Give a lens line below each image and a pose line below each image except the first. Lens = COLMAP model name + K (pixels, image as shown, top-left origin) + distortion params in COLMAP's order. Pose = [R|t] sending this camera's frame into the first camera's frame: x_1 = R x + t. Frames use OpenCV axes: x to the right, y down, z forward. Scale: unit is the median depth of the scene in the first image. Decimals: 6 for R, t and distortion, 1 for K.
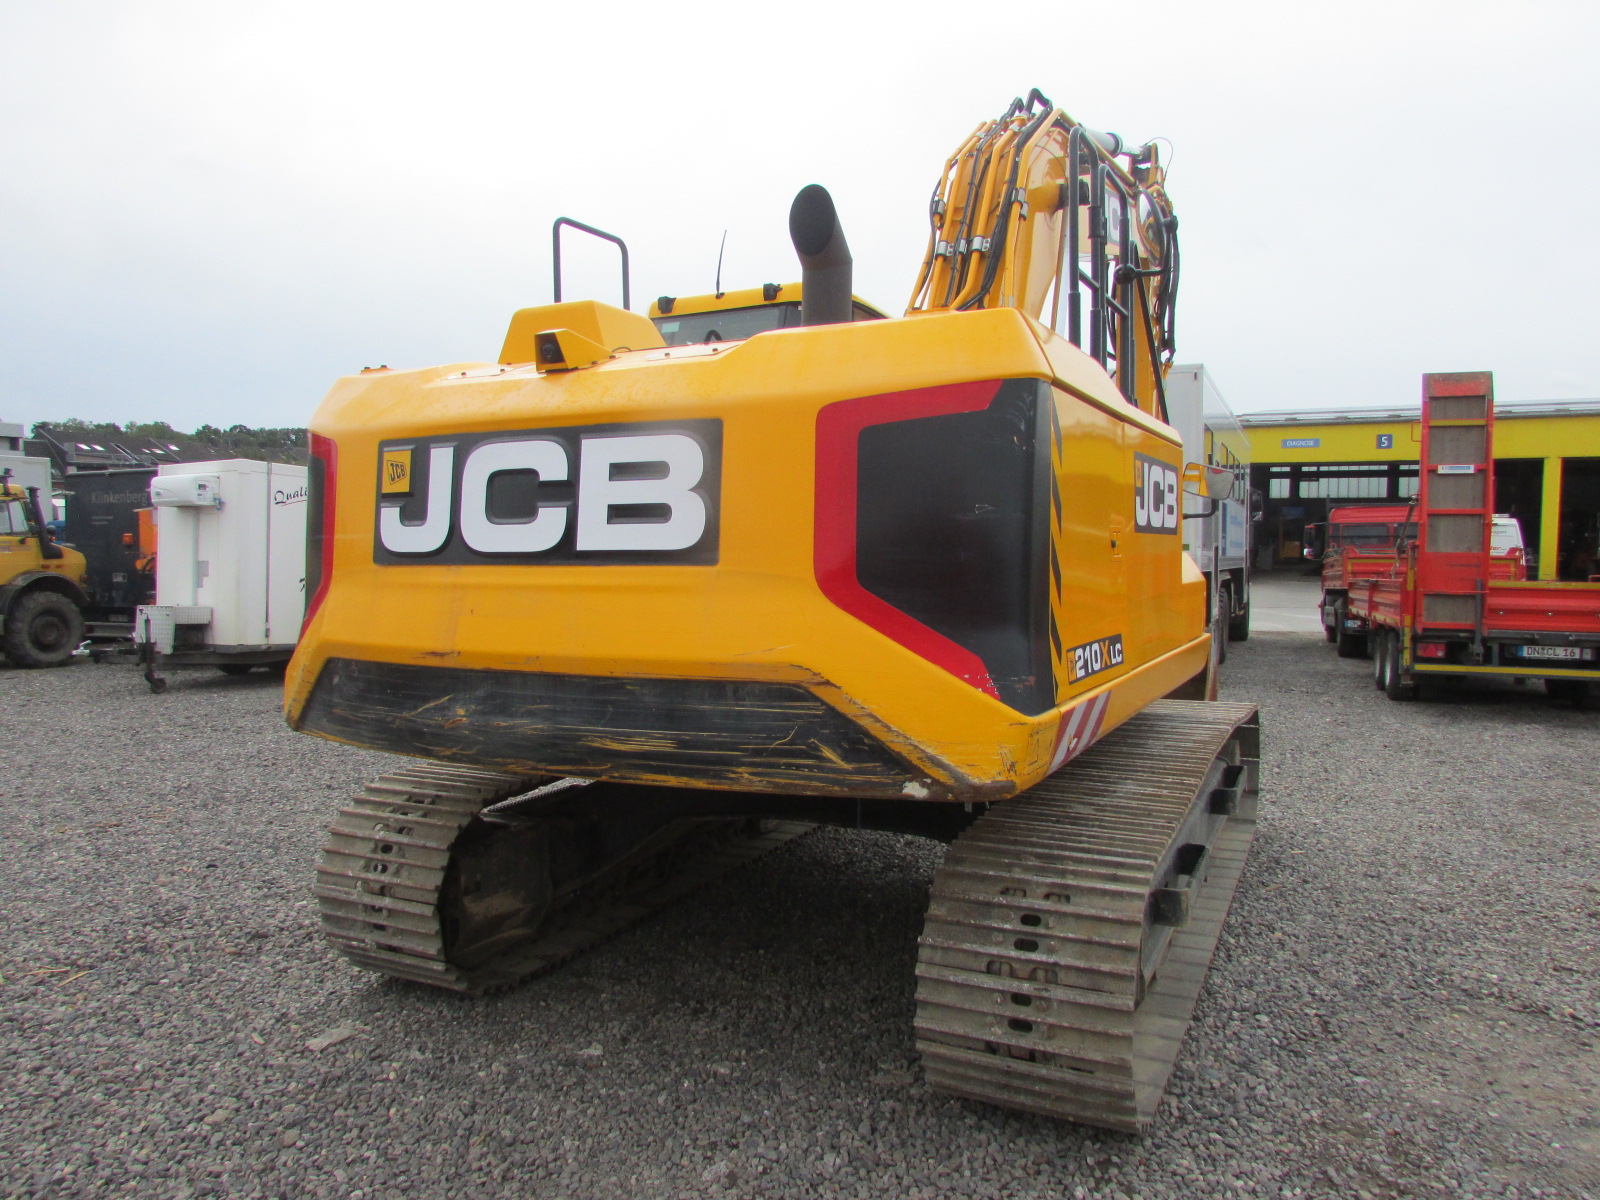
lens RADIAL K [[1131.8, 0, 794.5], [0, 1131.8, 598.1], [0, 0, 1]] dist [-0.007963, -0.000667]
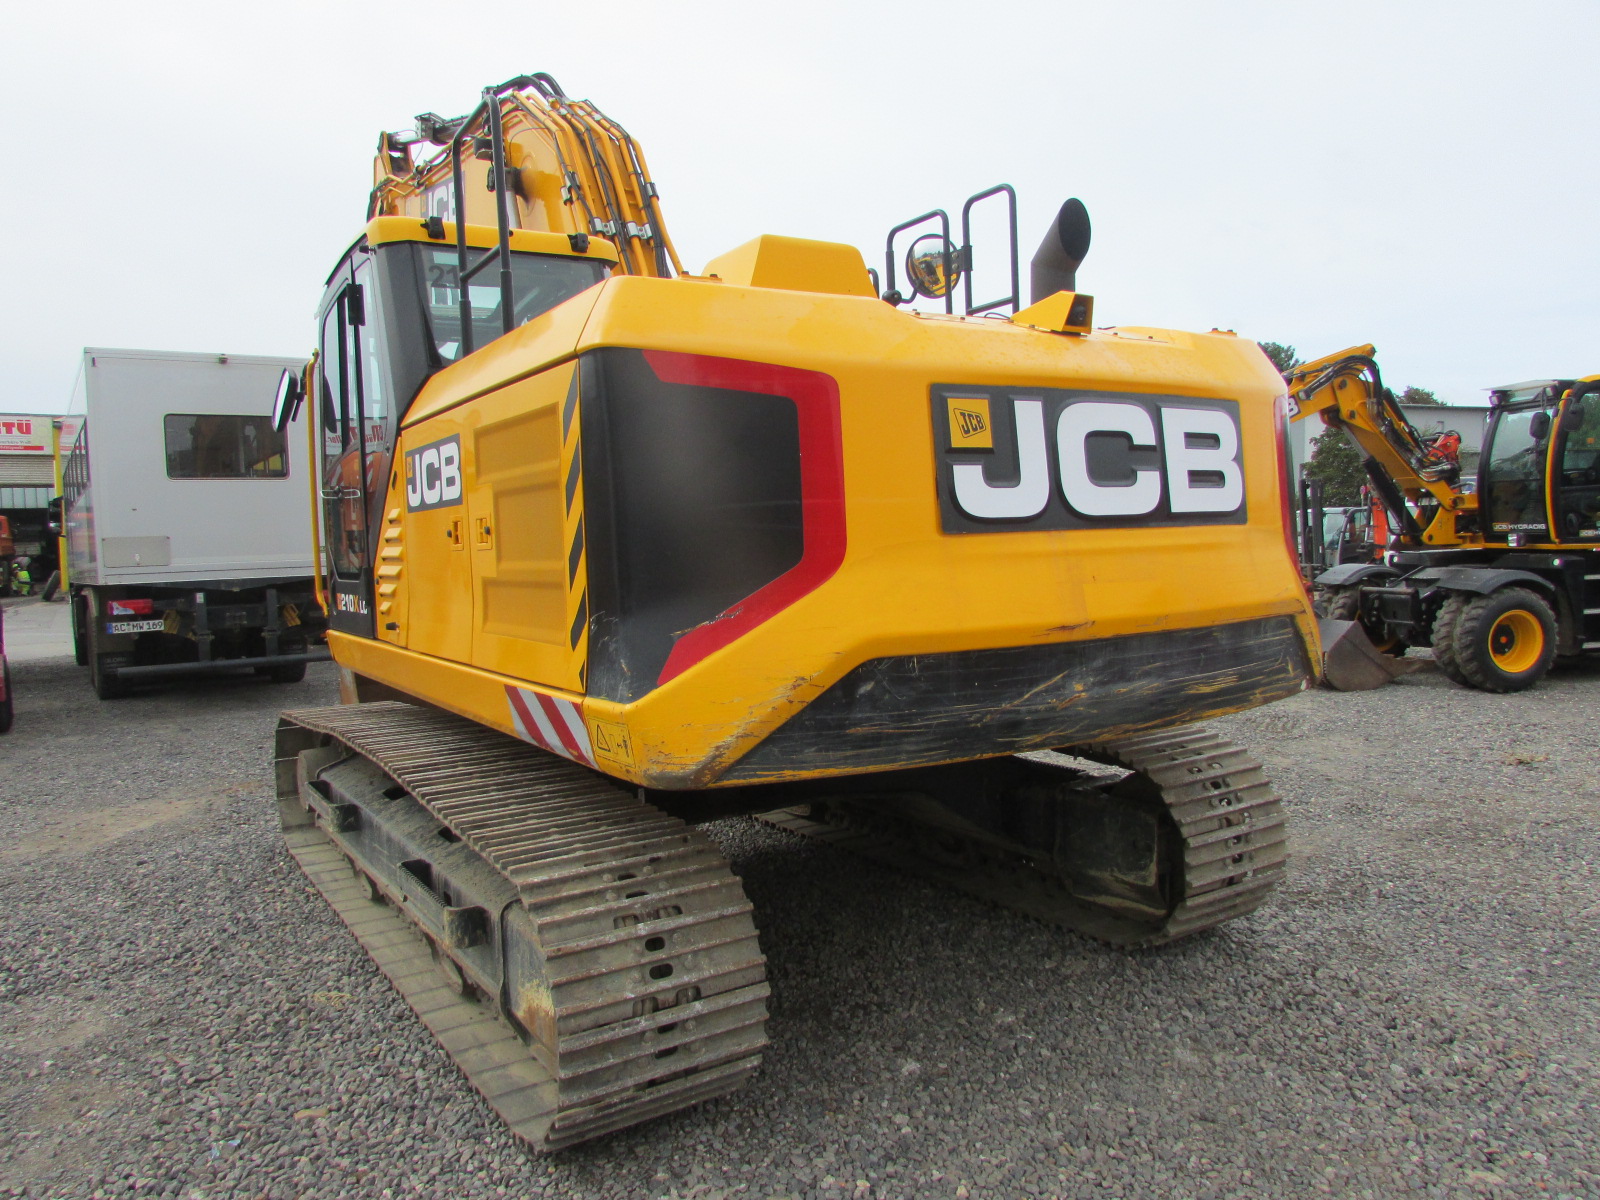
lens RADIAL K [[1131.8, 0, 794.5], [0, 1131.8, 598.1], [0, 0, 1]] dist [-0.007963, -0.000667]
pose [[0.510934, -0.058085, 0.857655, -1.219224], [0.067653, 0.997337, 0.027242, -0.014183], [-0.856954, 0.044104, 0.513503, 0.724179]]
